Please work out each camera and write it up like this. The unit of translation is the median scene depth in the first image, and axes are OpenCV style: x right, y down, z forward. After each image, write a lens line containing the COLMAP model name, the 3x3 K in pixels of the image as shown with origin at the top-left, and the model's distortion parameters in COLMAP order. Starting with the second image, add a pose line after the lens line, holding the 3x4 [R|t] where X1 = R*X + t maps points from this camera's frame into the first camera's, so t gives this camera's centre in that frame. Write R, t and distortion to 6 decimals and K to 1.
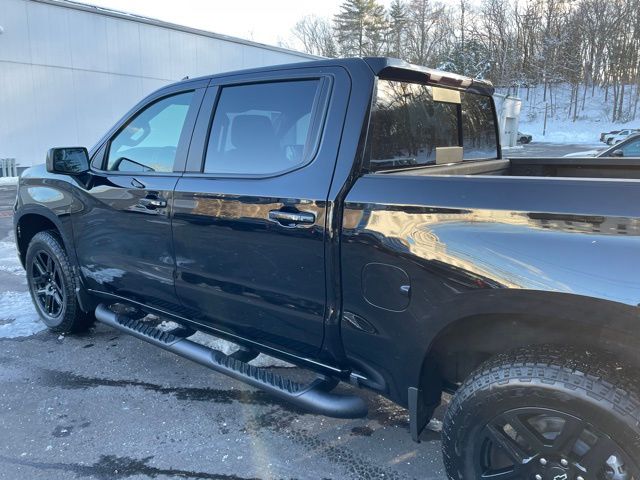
lens RADIAL K [[479.8, 0, 318.5], [0, 479.8, 237.5], [0, 0, 1]] dist [0.087167, -0.108486]
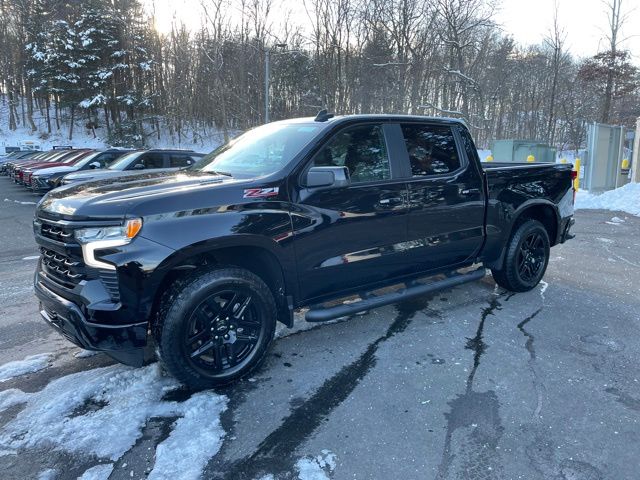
lens RADIAL K [[479.8, 0, 319.1], [0, 479.8, 231.9], [0, 0, 1]] dist [0.087167, -0.108486]
pose [[0.260695, -0.155537, 0.952810, -0.300748], [0.196864, 0.974764, 0.105257, -0.029600], [-0.945136, 0.160134, 0.284736, 0.136955]]
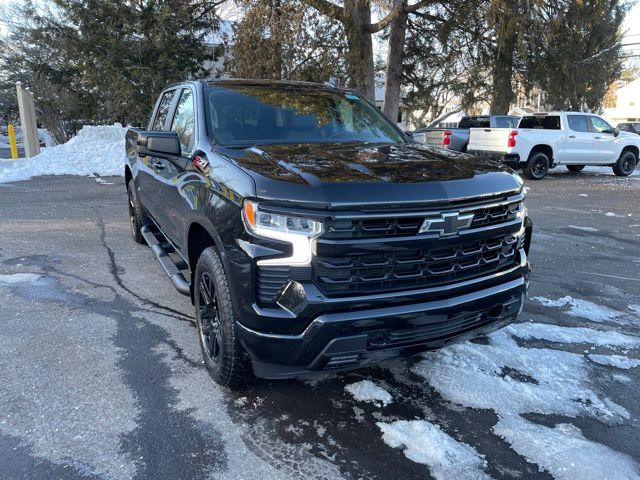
lens RADIAL K [[479.8, 0, 319.8], [0, 479.8, 232.3], [0, 0, 1]] dist [0.087167, -0.108486]
pose [[-0.908584, -0.099249, 0.405741, -0.160813], [0.078833, 0.913161, 0.399903, -0.093150], [-0.410197, 0.395331, -0.821859, 0.443771]]
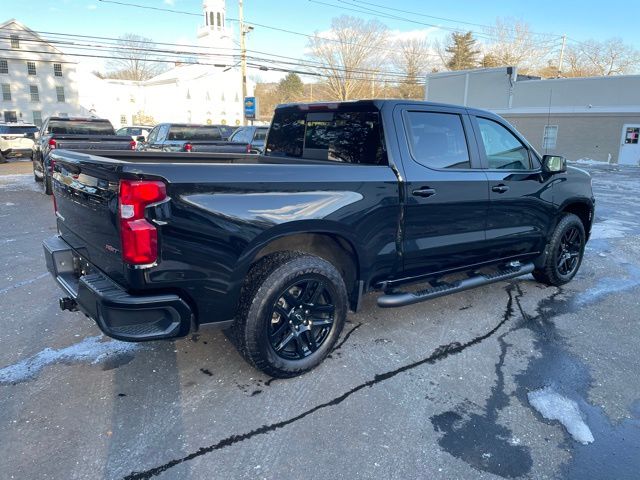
lens RADIAL K [[479.8, 0, 320.4], [0, 479.8, 233.7], [0, 0, 1]] dist [0.087167, -0.108486]
pose [[-0.221512, 0.189538, -0.956560, 0.297839], [-0.228617, 0.943497, 0.239891, -0.049756], [0.947980, 0.271824, -0.165664, 0.218603]]
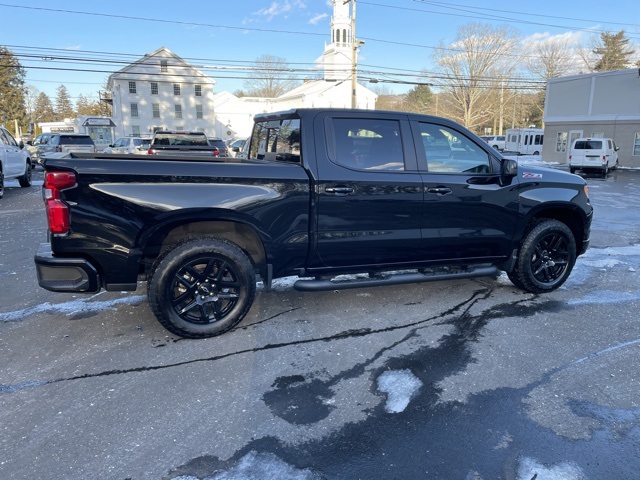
lens RADIAL K [[479.8, 0, 319.3], [0, 479.8, 233.3], [0, 0, 1]] dist [0.087167, -0.108486]
pose [[-0.467359, 0.152863, -0.870751, 0.294364], [-0.202917, 0.940094, 0.273949, -0.070397], [0.860465, 0.304723, -0.408343, 0.322485]]
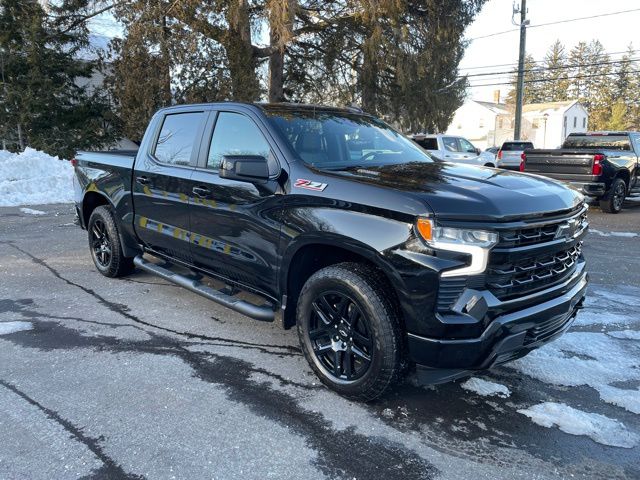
lens RADIAL K [[479.8, 0, 320.5], [0, 479.8, 233.3], [0, 0, 1]] dist [0.087167, -0.108486]
pose [[-0.991791, -0.026377, 0.125122, -0.070478], [0.023202, 0.925132, 0.378936, -0.100494], [-0.125750, 0.378728, -0.916925, 0.477732]]
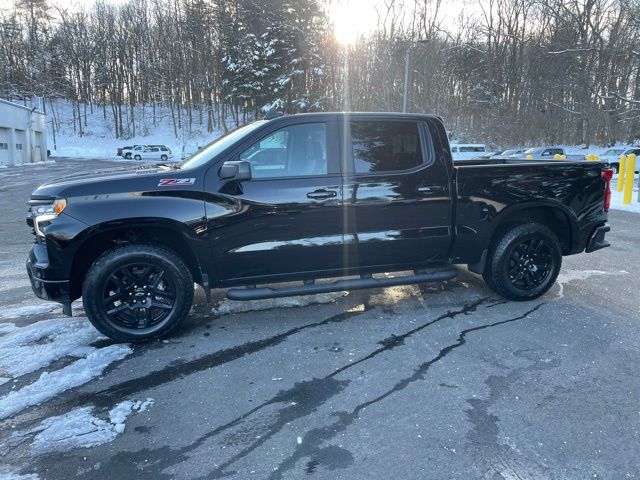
lens RADIAL K [[479.8, 0, 319.5], [0, 479.8, 230.6], [0, 0, 1]] dist [0.087167, -0.108486]
pose [[0.576855, -0.132047, 0.806103, -0.266126], [0.166188, 0.985180, 0.042455, -0.004439], [-0.799762, 0.109474, 0.590251, 0.022052]]
